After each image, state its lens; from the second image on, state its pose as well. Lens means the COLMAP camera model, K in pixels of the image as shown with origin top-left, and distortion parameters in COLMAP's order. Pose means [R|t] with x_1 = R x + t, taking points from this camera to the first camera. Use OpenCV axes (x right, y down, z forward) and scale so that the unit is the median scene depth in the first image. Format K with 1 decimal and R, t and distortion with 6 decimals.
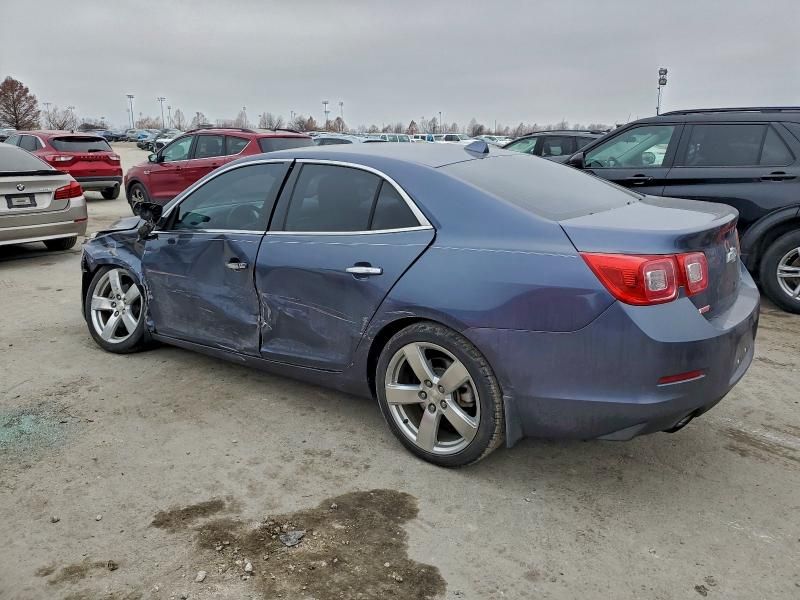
lens RADIAL K [[582.6, 0, 404.5], [0, 582.6, 296.6], [0, 0, 1]] dist [0.017935, 0.007949]
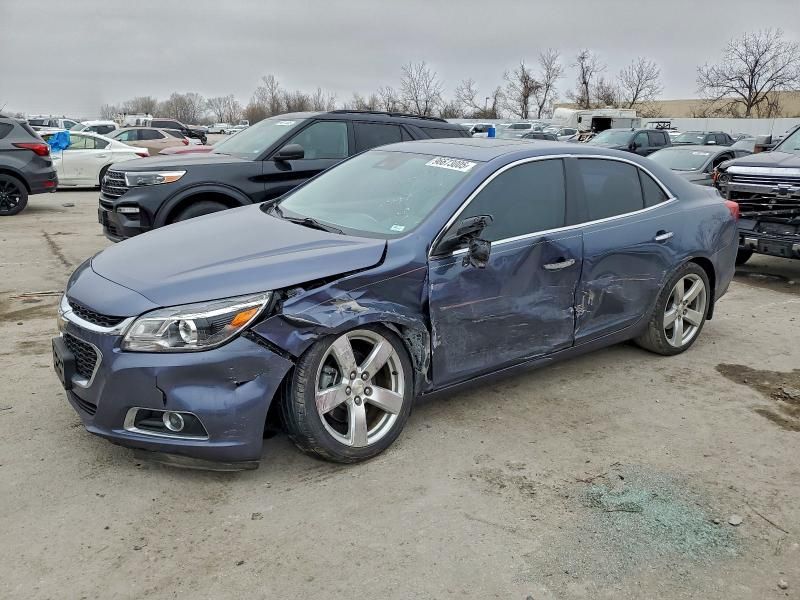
lens RADIAL K [[598.7, 0, 396.7], [0, 598.7, 301.7], [0, 0, 1]] dist [0.013121, 0.011307]
pose [[0.339315, -0.252420, 0.906173, -1.262560], [0.202806, 0.960300, 0.191557, -0.233474], [-0.918550, 0.118780, 0.377036, 0.842261]]
